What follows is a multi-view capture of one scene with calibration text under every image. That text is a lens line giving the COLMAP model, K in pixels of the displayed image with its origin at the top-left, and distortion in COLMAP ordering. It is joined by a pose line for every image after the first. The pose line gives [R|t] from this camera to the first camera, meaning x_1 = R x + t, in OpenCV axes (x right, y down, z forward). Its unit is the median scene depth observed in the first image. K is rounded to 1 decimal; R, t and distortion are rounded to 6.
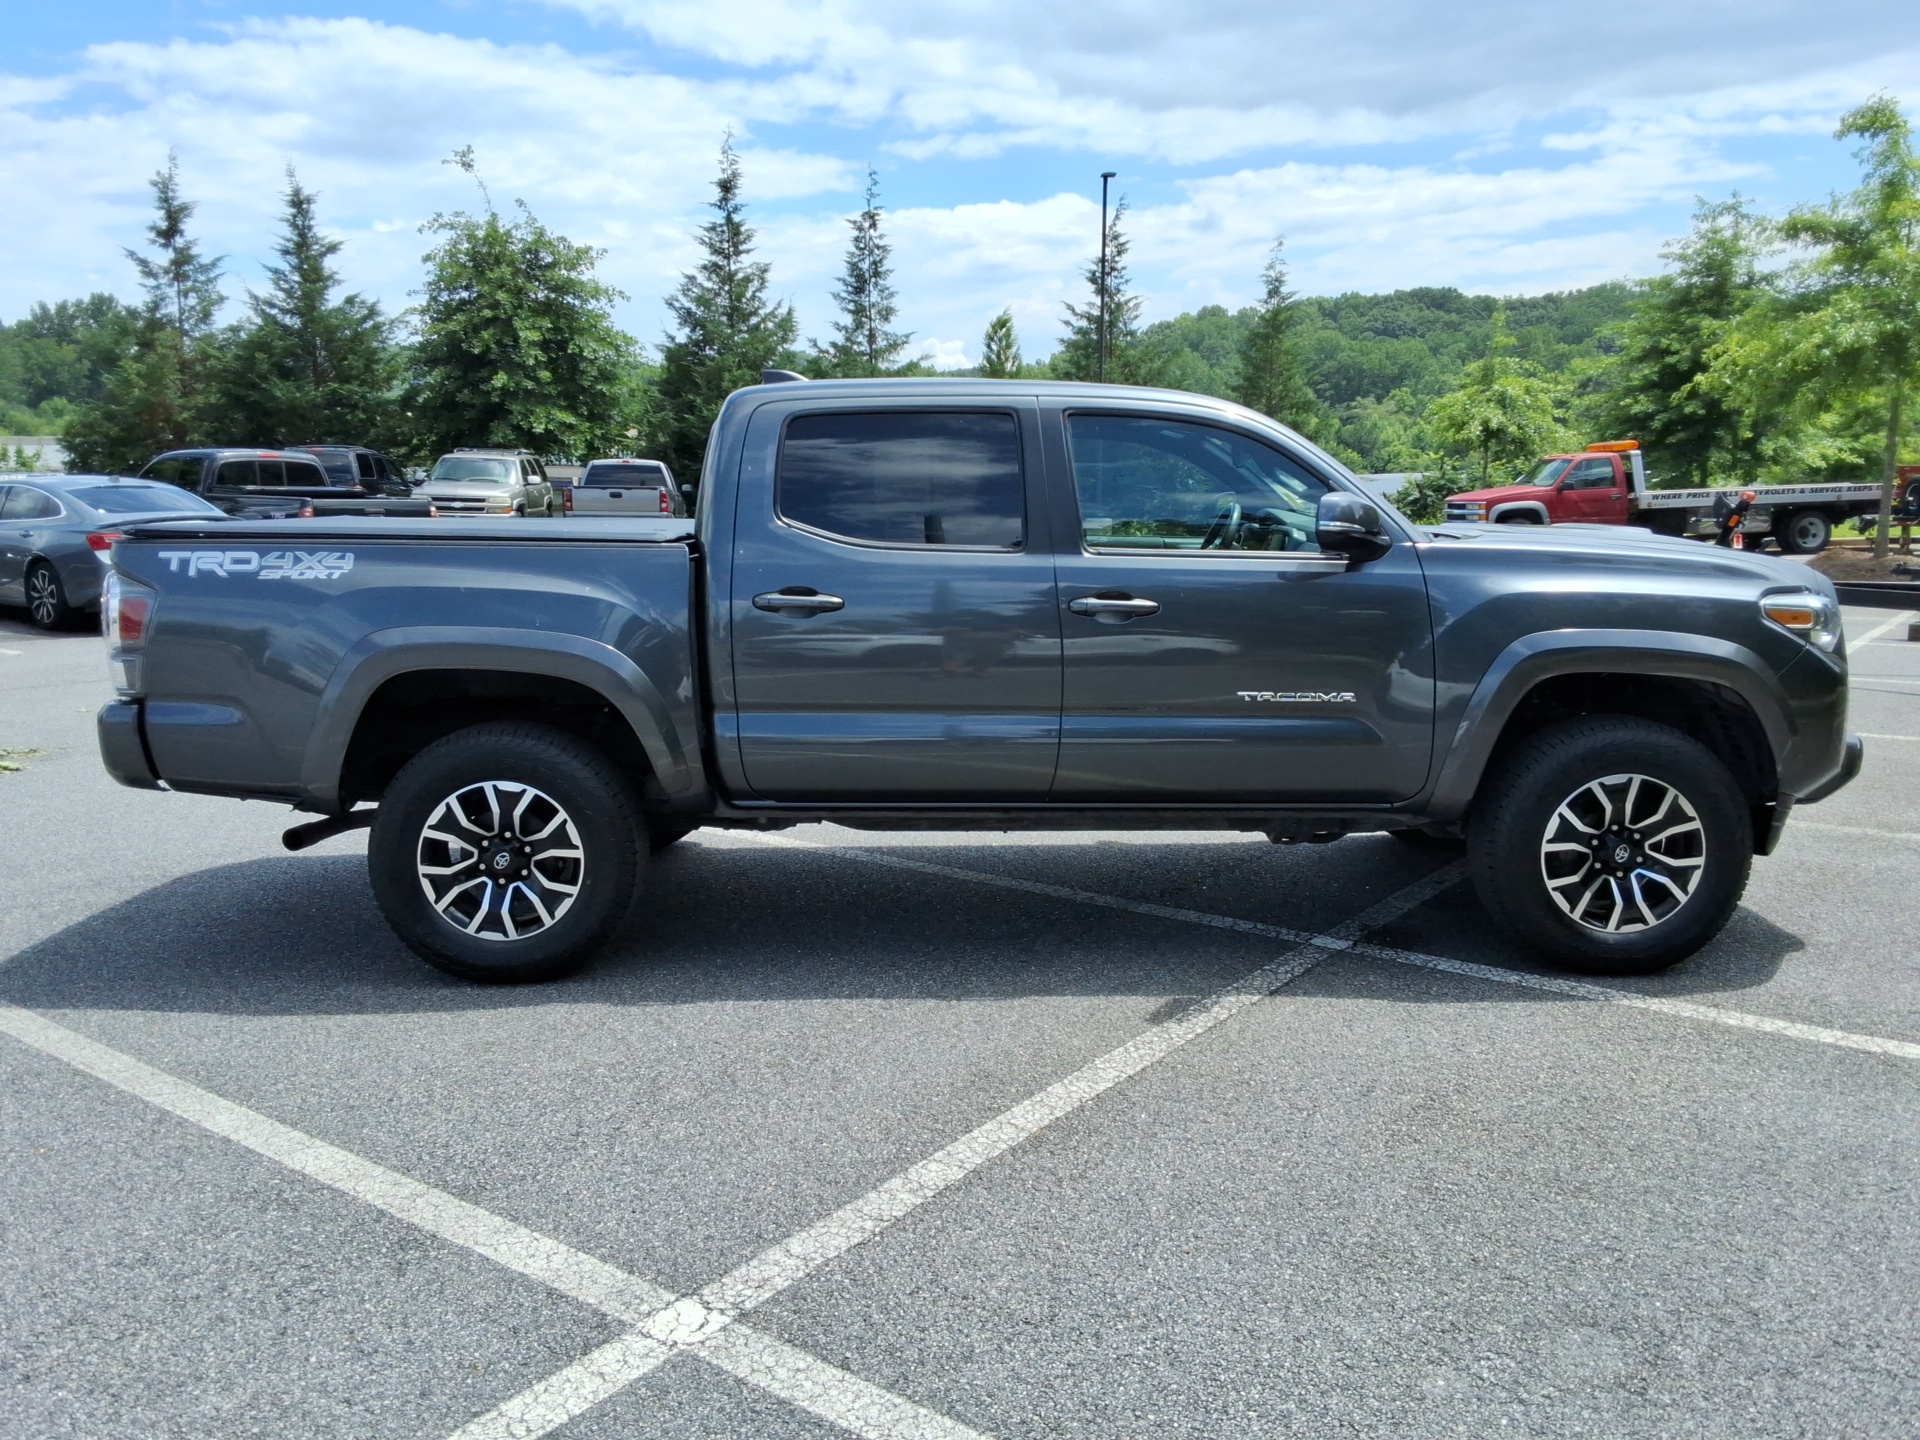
lens RADIAL K [[1533.8, 0, 960.0], [0, 1533.8, 720.0], [0, 0, 1]] dist [0.108580, -0.165290]
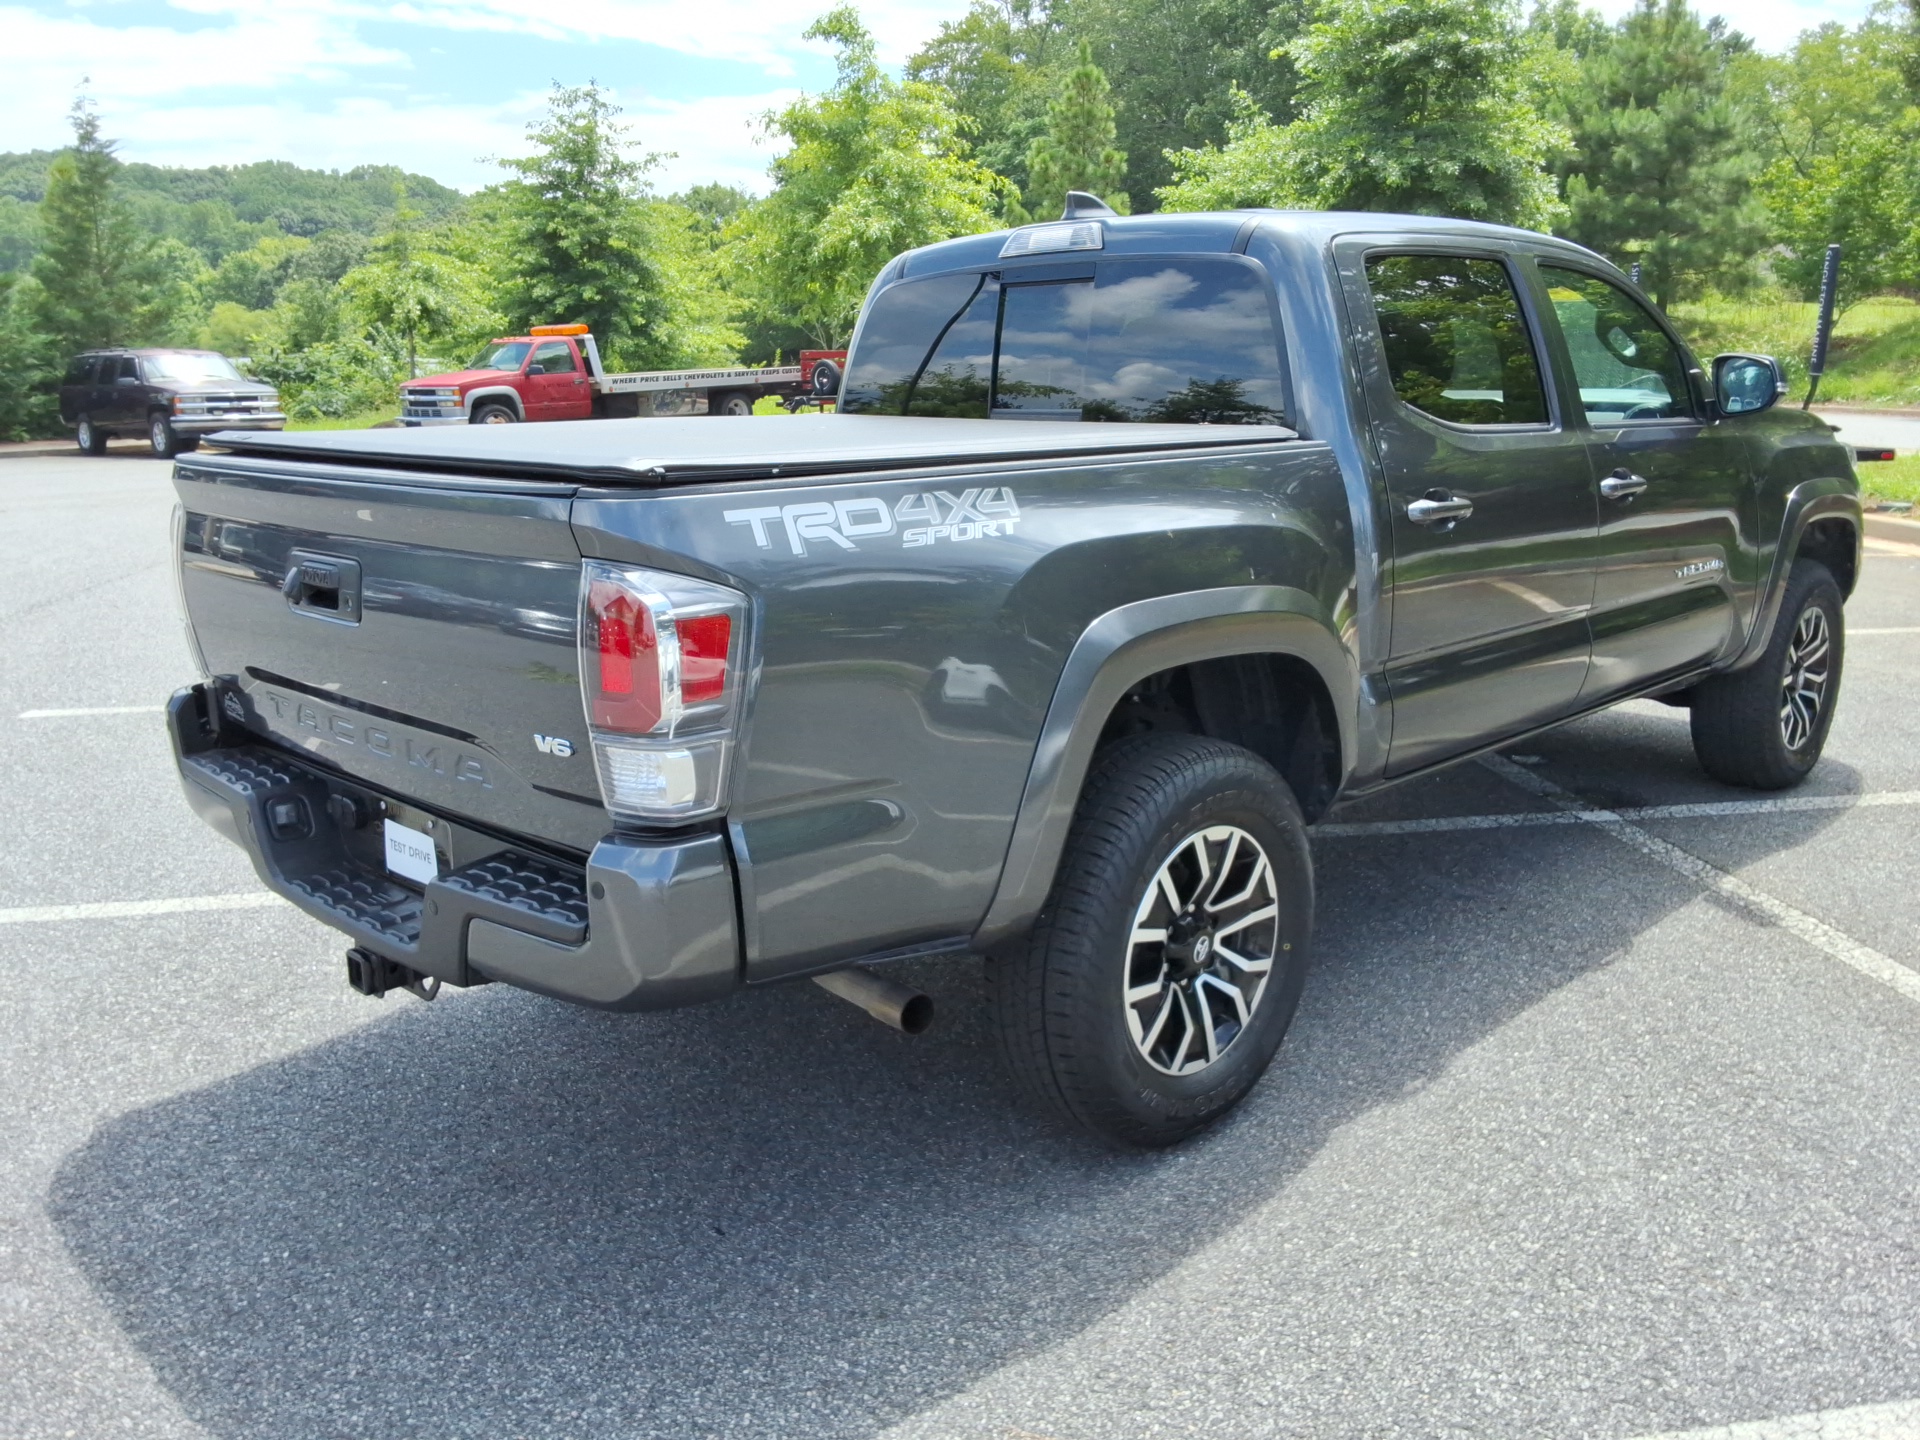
lens RADIAL K [[1550.4, 0, 1007.6], [0, 1550.4, 711.1], [0, 0, 1]] dist [0.105870, -0.164836]
pose [[0.710378, -0.161408, 0.685063, -0.789795], [0.117922, 0.986885, 0.110240, -0.089350], [-0.693871, 0.002472, 0.720095, 0.593412]]
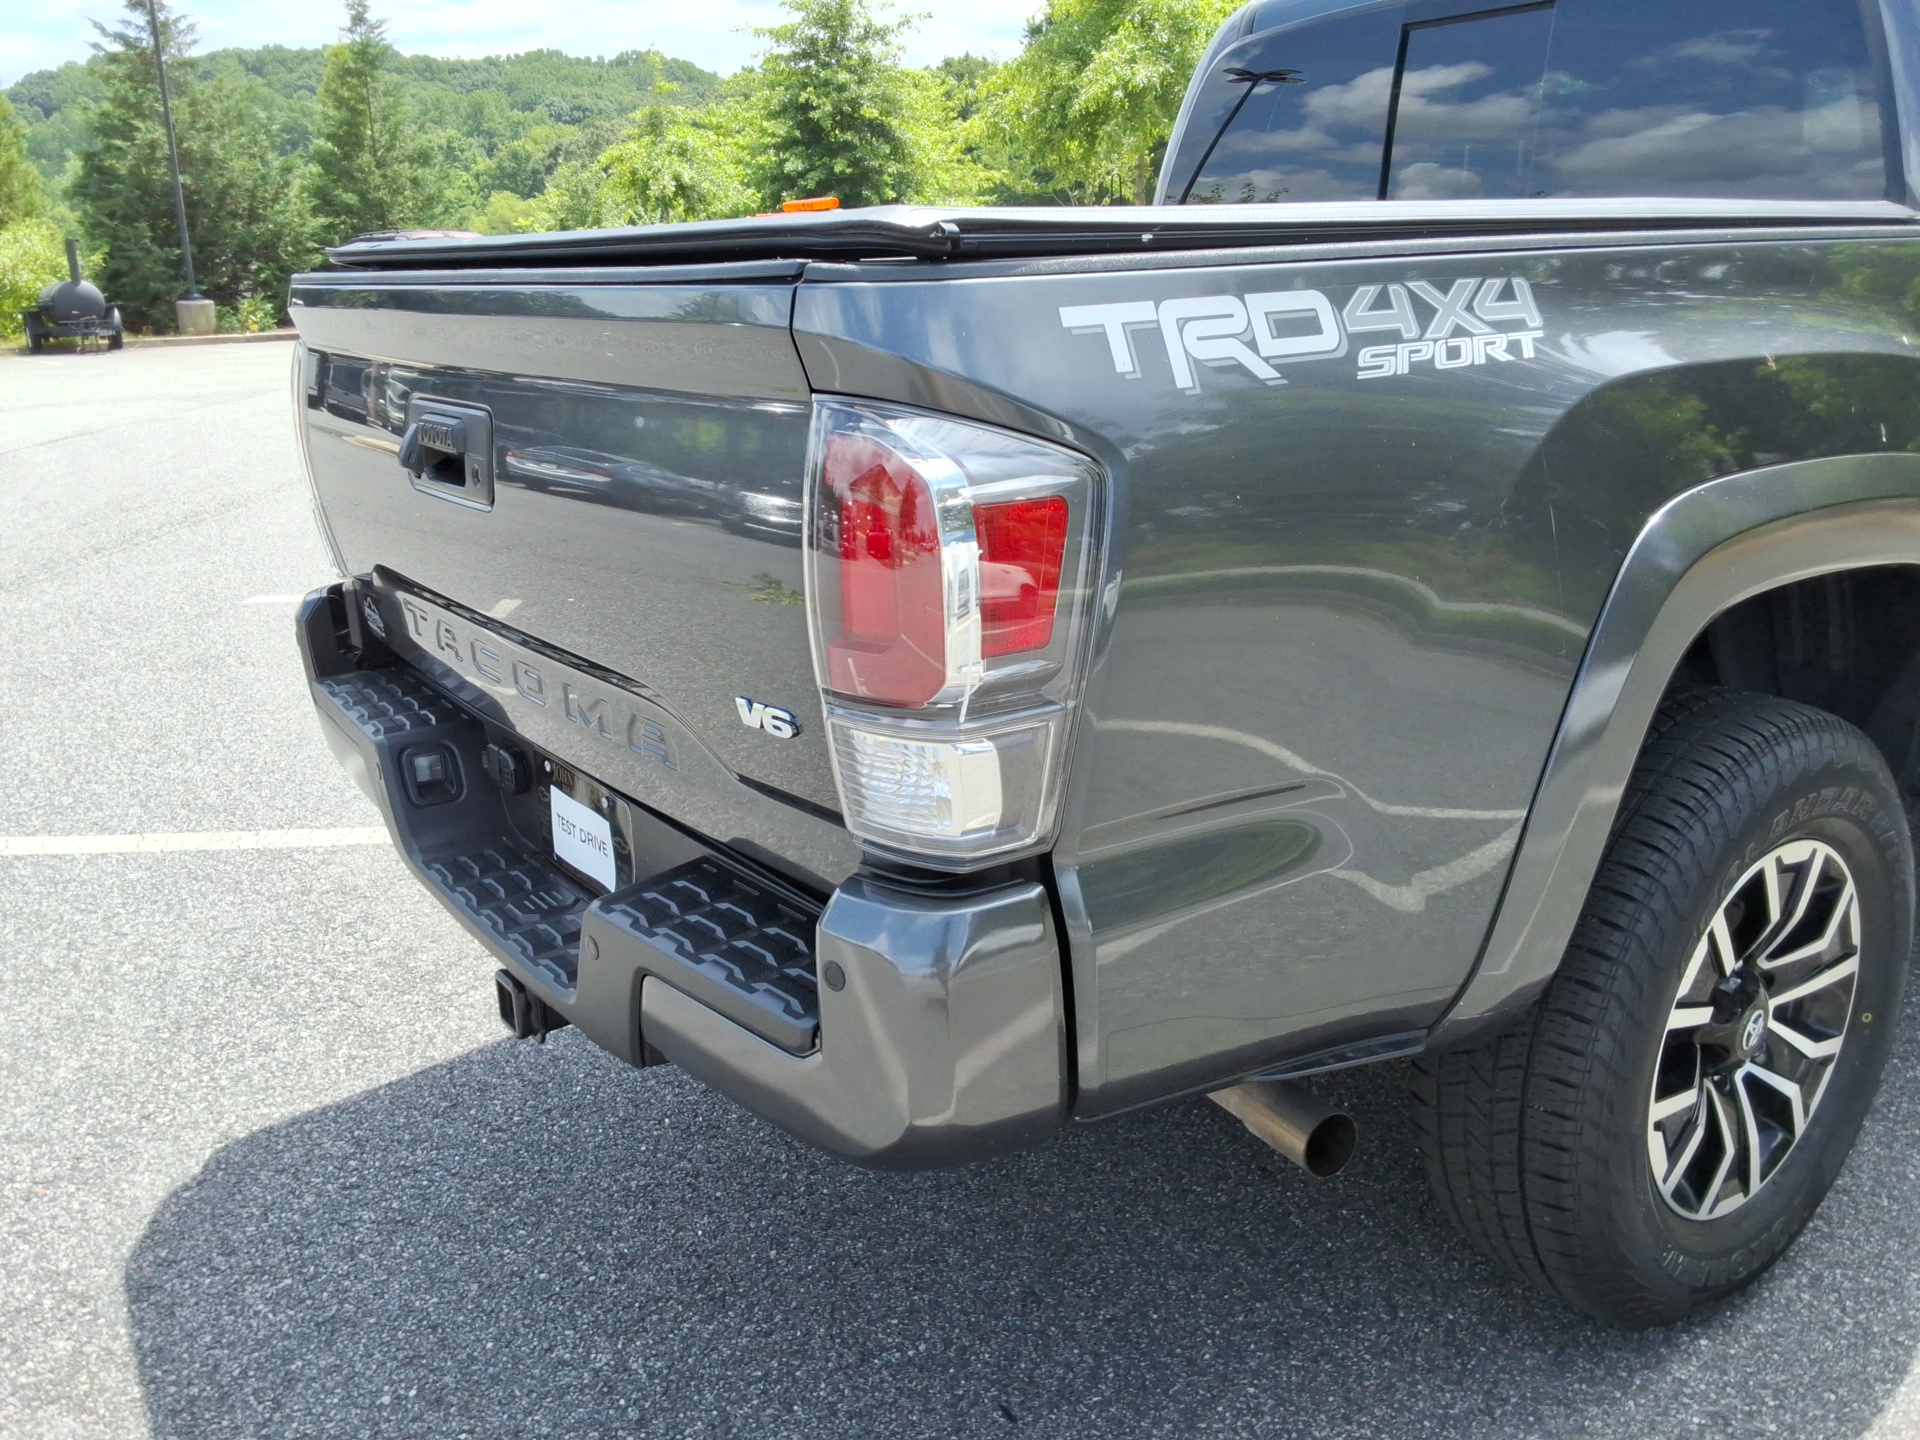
lens RADIAL K [[1558.6, 0, 1007.2], [0, 1558.6, 719.7], [0, 0, 1]] dist [0.121293, -0.179969]
pose [[0.809522, -0.191653, 0.554927, -0.681811], [0.116967, 0.978917, 0.167455, -0.084704], [-0.575320, -0.070651, 0.814871, 0.782485]]
